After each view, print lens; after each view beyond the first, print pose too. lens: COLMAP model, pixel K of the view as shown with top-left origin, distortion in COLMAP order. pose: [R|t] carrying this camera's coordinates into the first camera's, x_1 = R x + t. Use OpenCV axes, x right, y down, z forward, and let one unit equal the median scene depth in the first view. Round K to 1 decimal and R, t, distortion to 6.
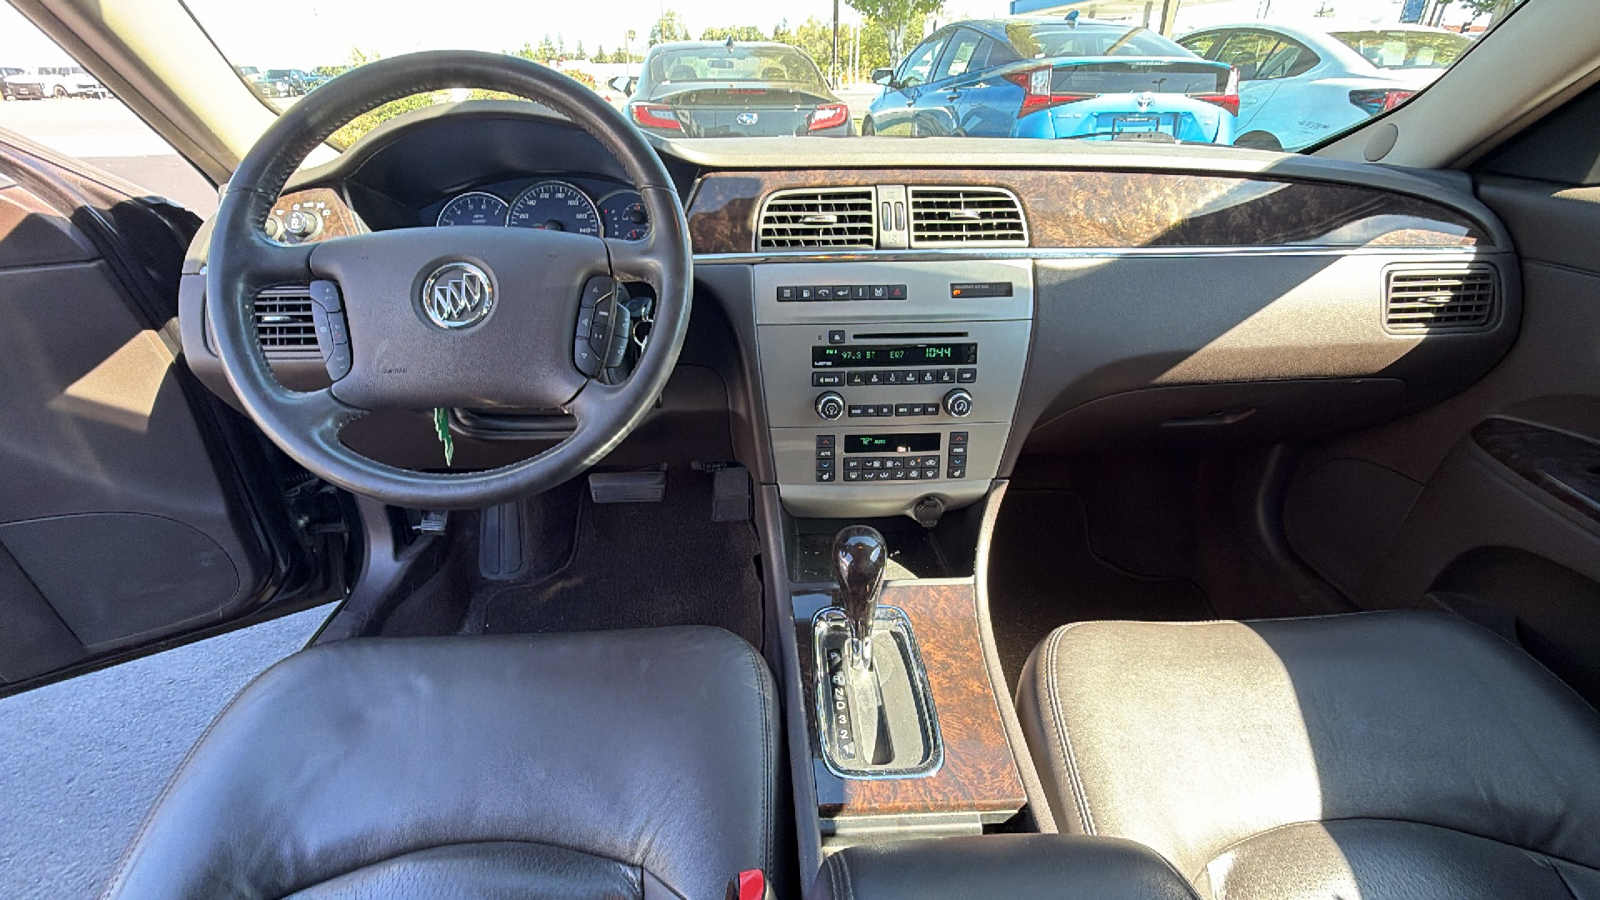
lens RADIAL K [[727.4, 0, 811.3], [0, 727.4, 442.5], [0, 0, 1]] dist [-0.002870, -0.000290]
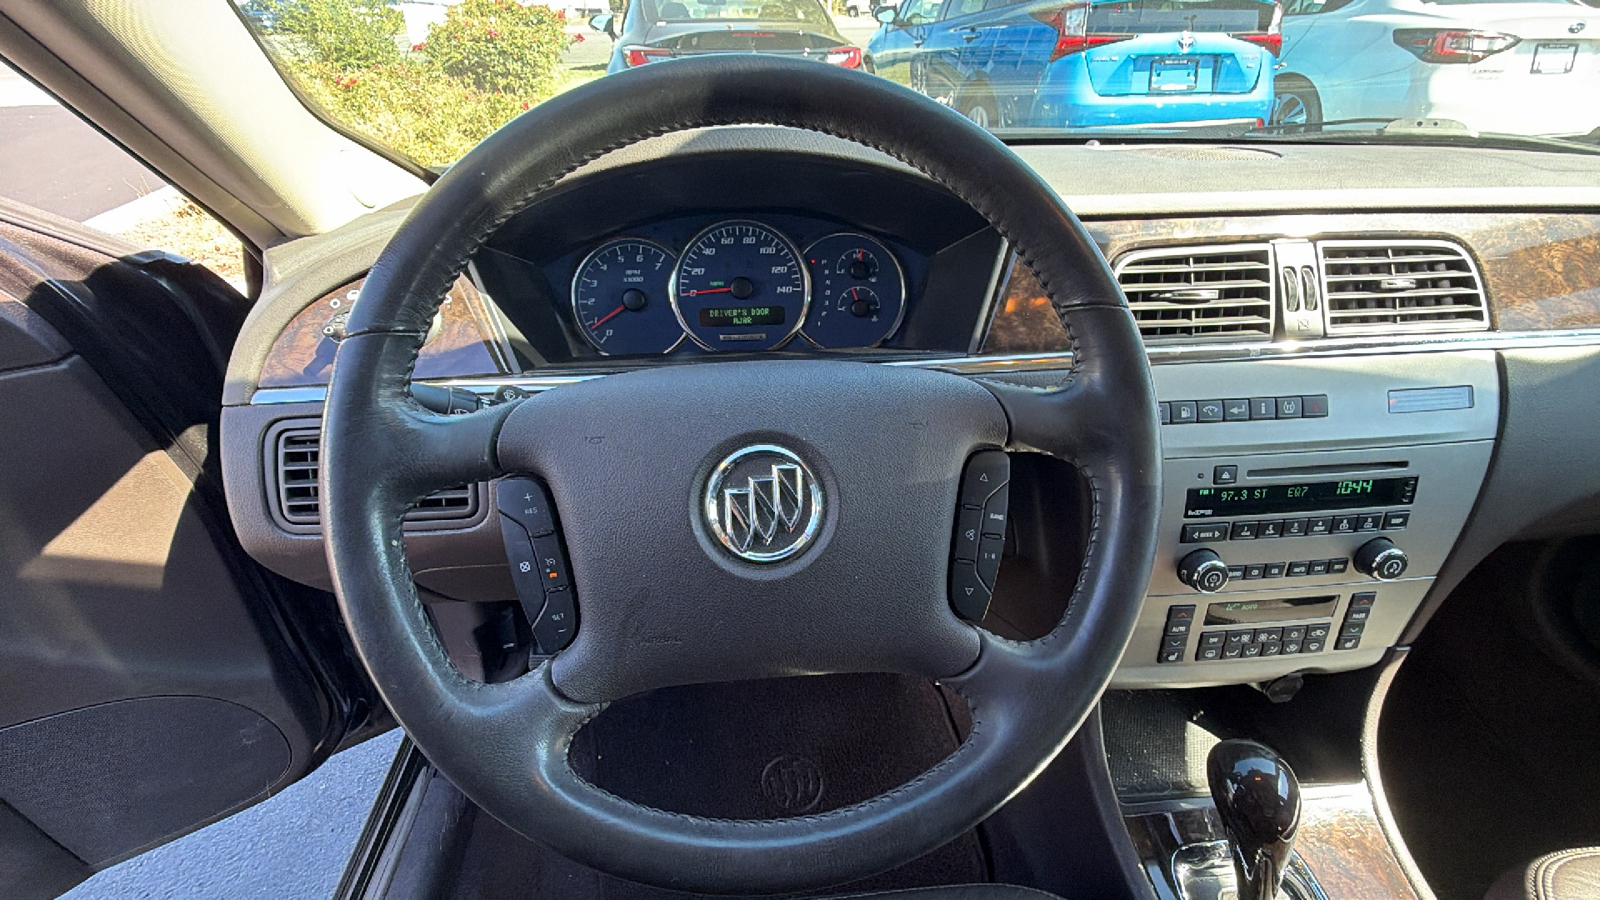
lens RADIAL K [[727.4, 0, 800.2], [0, 727.4, 440.2], [0, 0, 1]] dist [-0.002870, -0.000290]
pose [[0.999277, -0.021908, 0.031067, -0.354183], [0.019629, 0.997222, 0.071848, -0.218310], [-0.032555, -0.071187, 0.996932, 0.322878]]
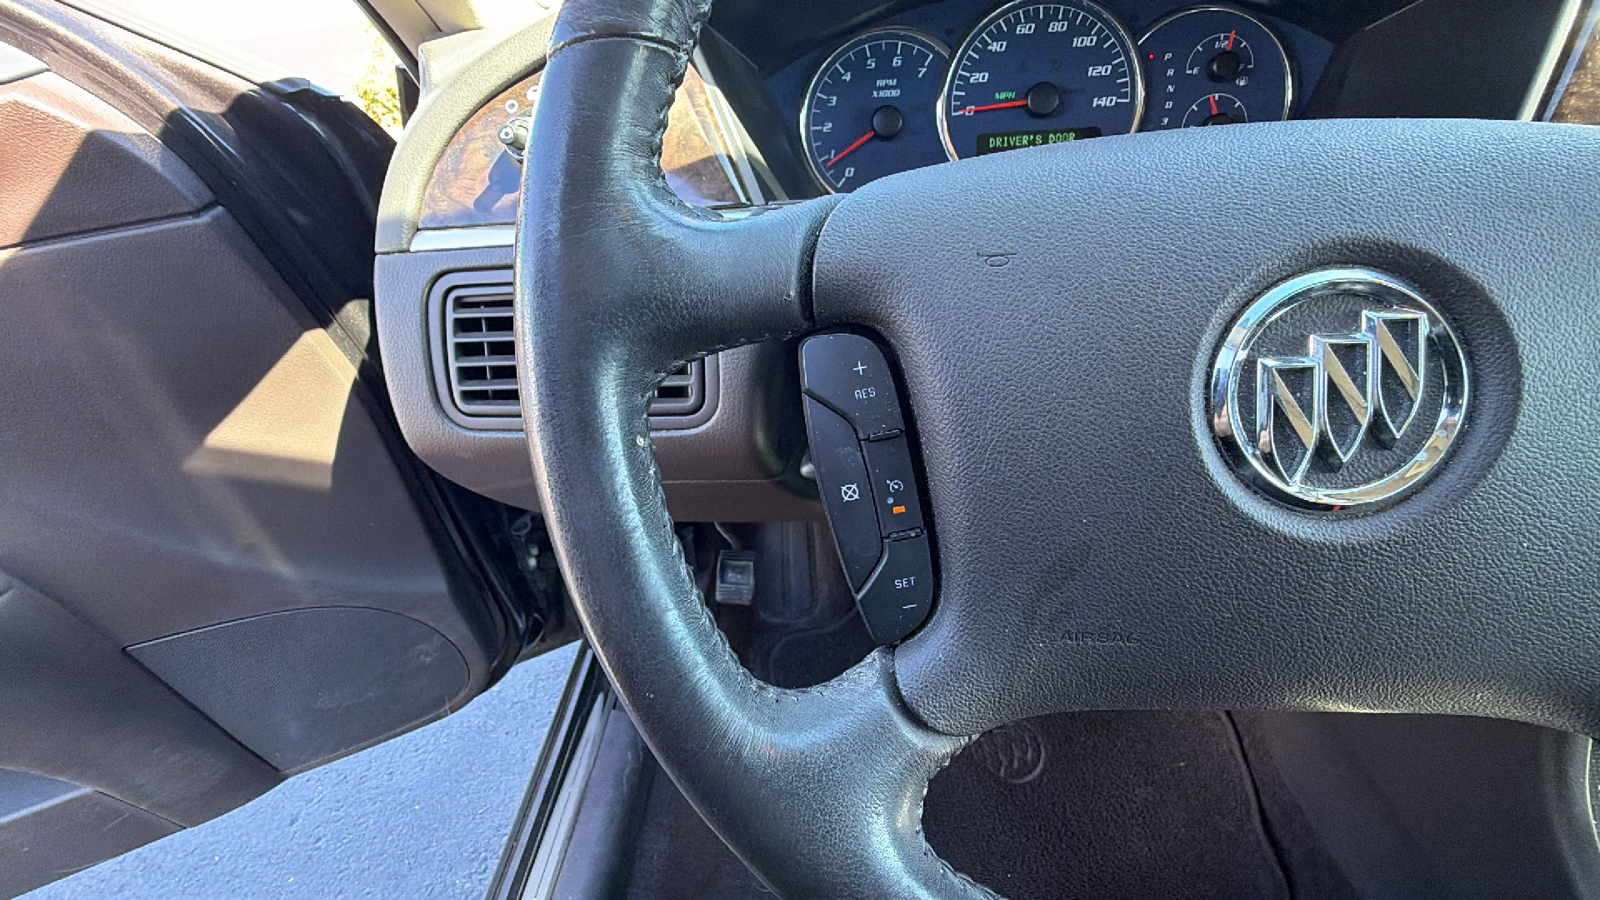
lens RADIAL K [[727.4, 0, 797.2], [0, 727.4, 435.5], [0, 0, 1]] dist [-0.002870, -0.000290]
pose [[0.989873, 0.008333, -0.141711, -0.487855], [0.016018, 0.985343, 0.169832, -0.176178], [0.141049, -0.170382, 0.975231, 0.515255]]
